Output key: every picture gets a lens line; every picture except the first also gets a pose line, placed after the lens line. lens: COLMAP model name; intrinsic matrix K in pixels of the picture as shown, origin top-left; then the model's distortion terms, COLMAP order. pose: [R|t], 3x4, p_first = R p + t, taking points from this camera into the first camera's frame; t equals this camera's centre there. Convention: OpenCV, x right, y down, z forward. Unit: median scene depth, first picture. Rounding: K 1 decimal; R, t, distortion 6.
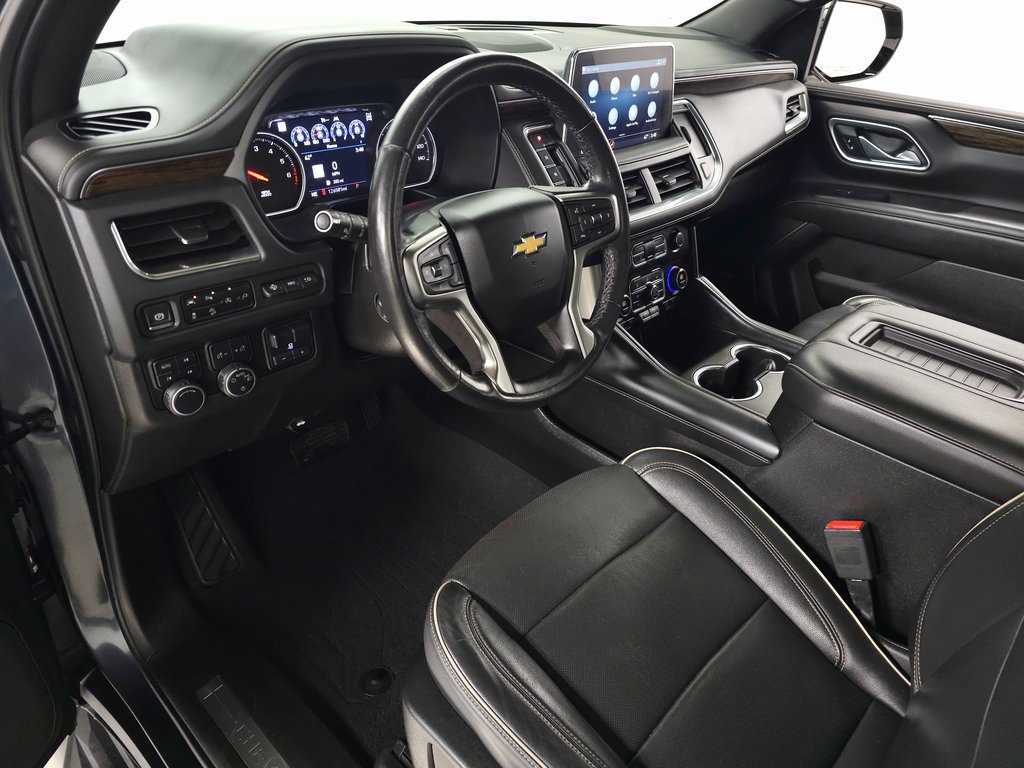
lens RADIAL K [[705.0, 0, 511.6], [0, 705.0, 380.2], [0, 0, 1]] dist [0.052350, -0.052683]
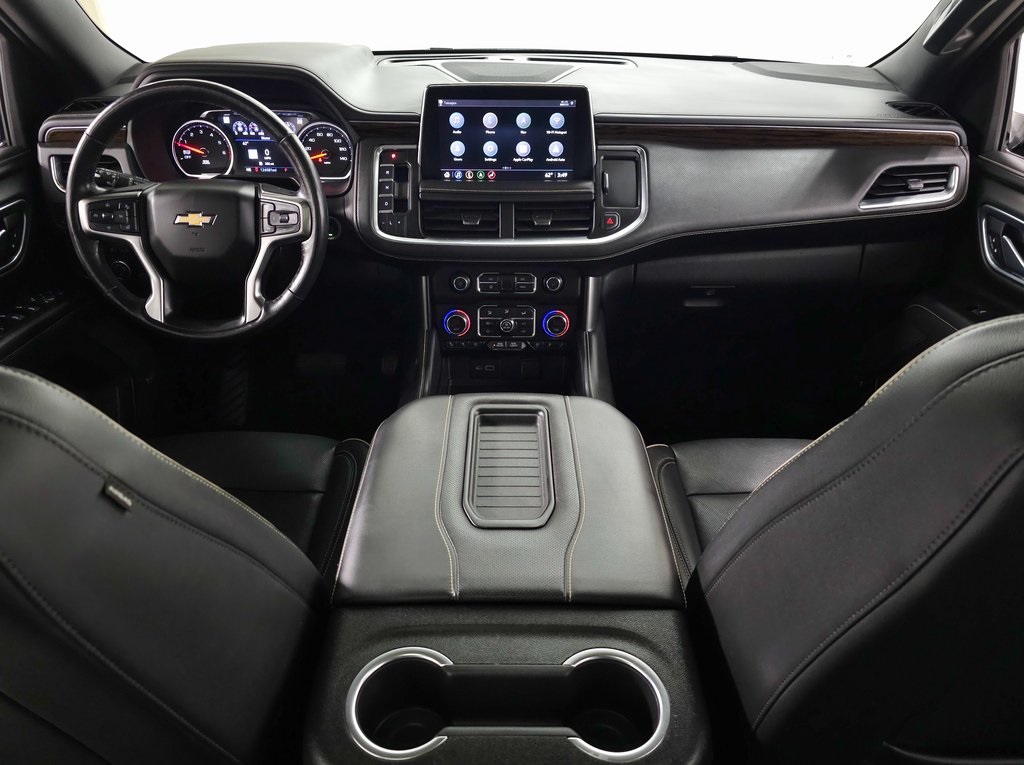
lens RADIAL K [[705.0, 0, 511.6], [0, 705.0, 378.7], [0, 0, 1]] dist [0.052350, -0.052683]
pose [[0.686976, 0.338884, -0.642823, 1.137983], [-0.345748, 0.930488, 0.121040, -0.226124], [0.639158, 0.139104, 0.756391, 0.316562]]
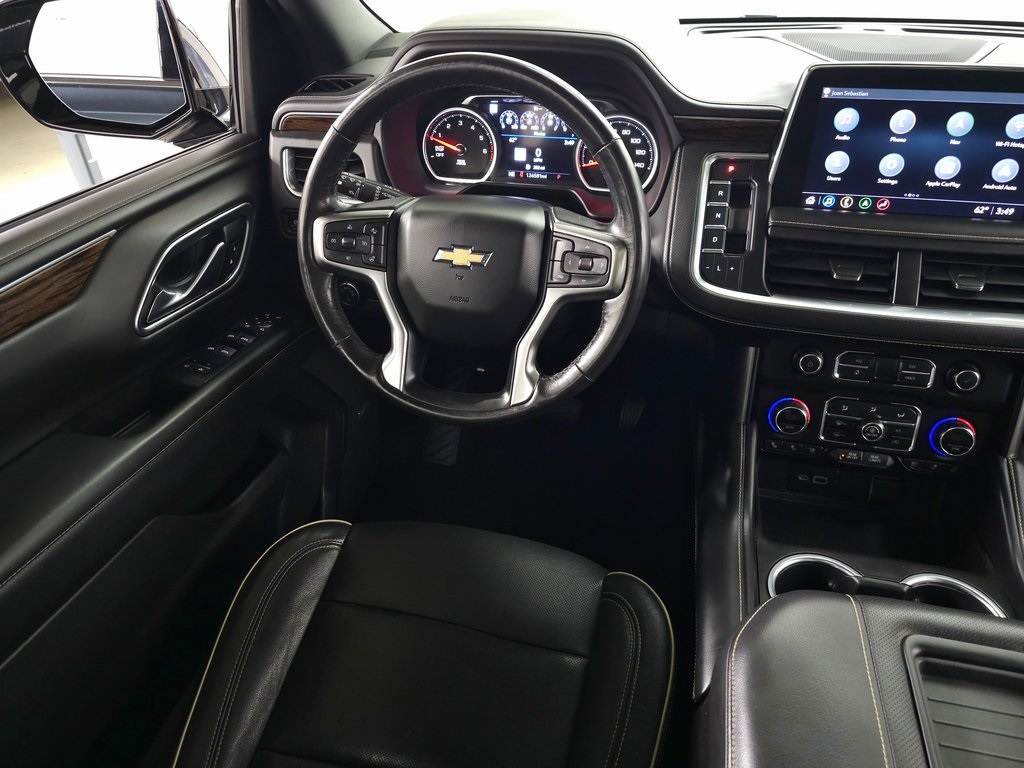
lens RADIAL K [[705.0, 0, 511.6], [0, 705.0, 380.2], [0, 0, 1]] dist [0.052350, -0.052683]
pose [[0.484641, 0.426489, -0.763695, 0.685696], [-0.409564, 0.882103, 0.232706, -0.235033], [0.772904, 0.200003, 0.602178, 0.407423]]
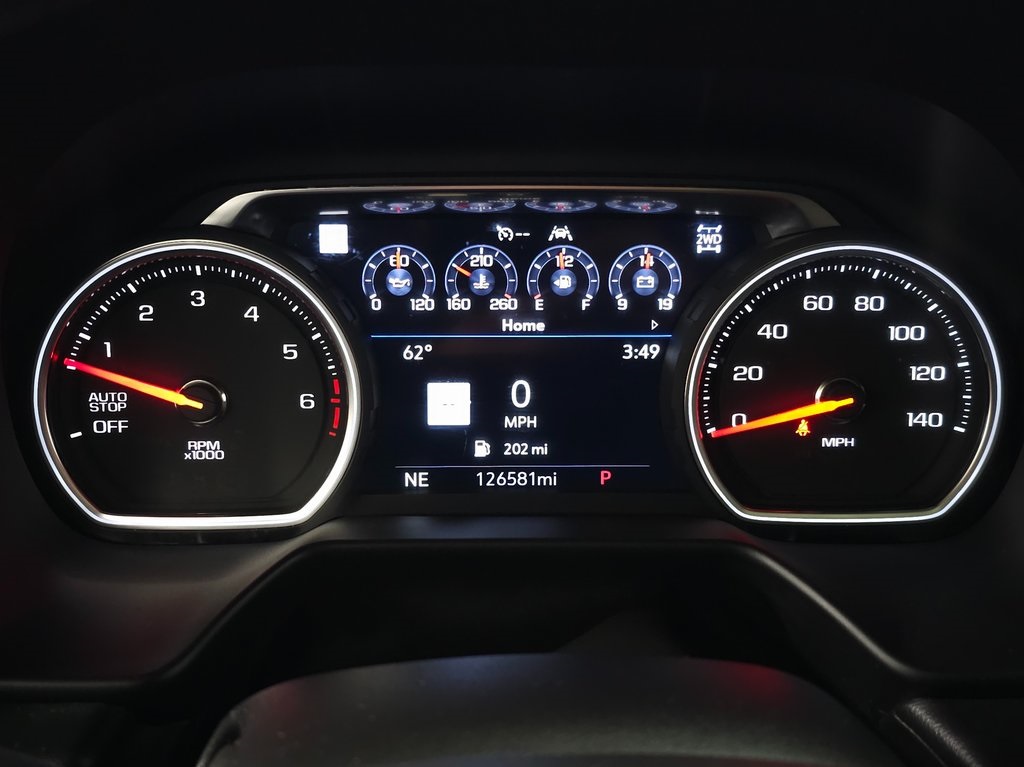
lens RADIAL K [[1146.2, 0, 508.0], [0, 1146.2, 384.4], [0, 0, 1]] dist [0.097757, -0.020810]
pose [[0.703506, 0.158011, -0.692901, 0.049274], [-0.332933, 0.934644, -0.124889, -0.252012], [0.627882, 0.318549, 0.710134, 0.692943]]
